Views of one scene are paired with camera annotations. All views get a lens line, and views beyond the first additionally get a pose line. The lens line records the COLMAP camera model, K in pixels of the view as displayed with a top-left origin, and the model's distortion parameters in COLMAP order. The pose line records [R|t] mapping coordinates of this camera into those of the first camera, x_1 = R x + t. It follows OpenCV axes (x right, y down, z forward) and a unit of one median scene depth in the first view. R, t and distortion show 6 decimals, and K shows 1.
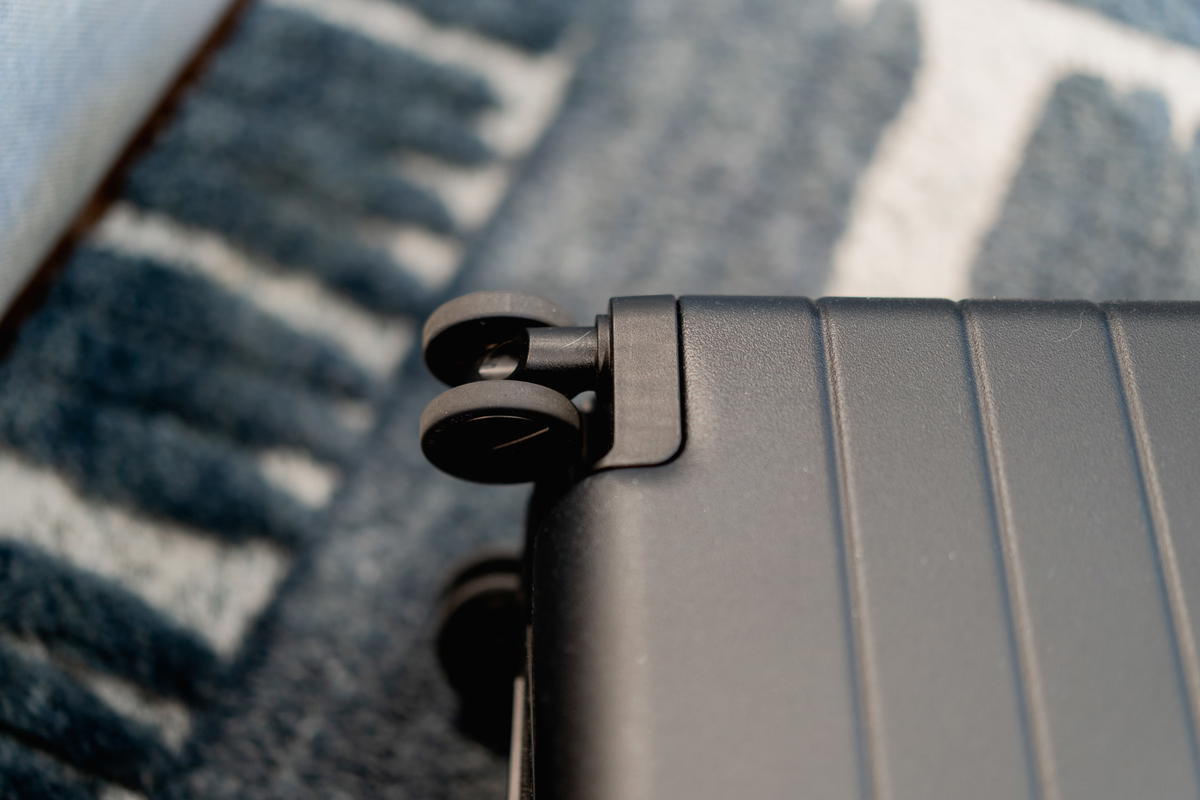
lens RADIAL K [[1895.8, 0, 599.1], [0, 1895.8, 397.8], [0, 0, 1]] dist [-0.008776, 0.000000]
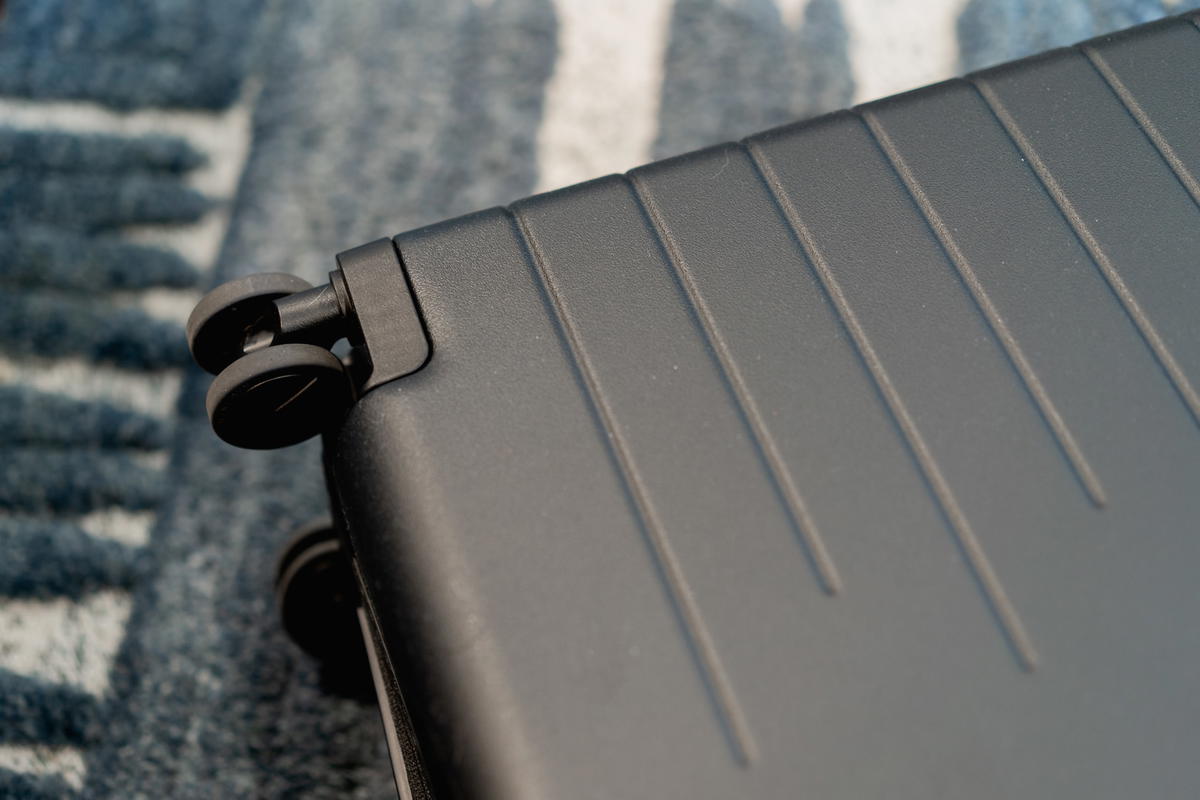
lens RADIAL K [[1895.8, 0, 600.4], [0, 1895.8, 402.2], [0, 0, 1]] dist [-0.008776, 0.000000]
pose [[0.949137, -0.293242, 0.114664, 0.000276], [0.298064, 0.954162, -0.027065, 0.094709], [-0.101472, 0.059866, 0.993036, -0.126441]]
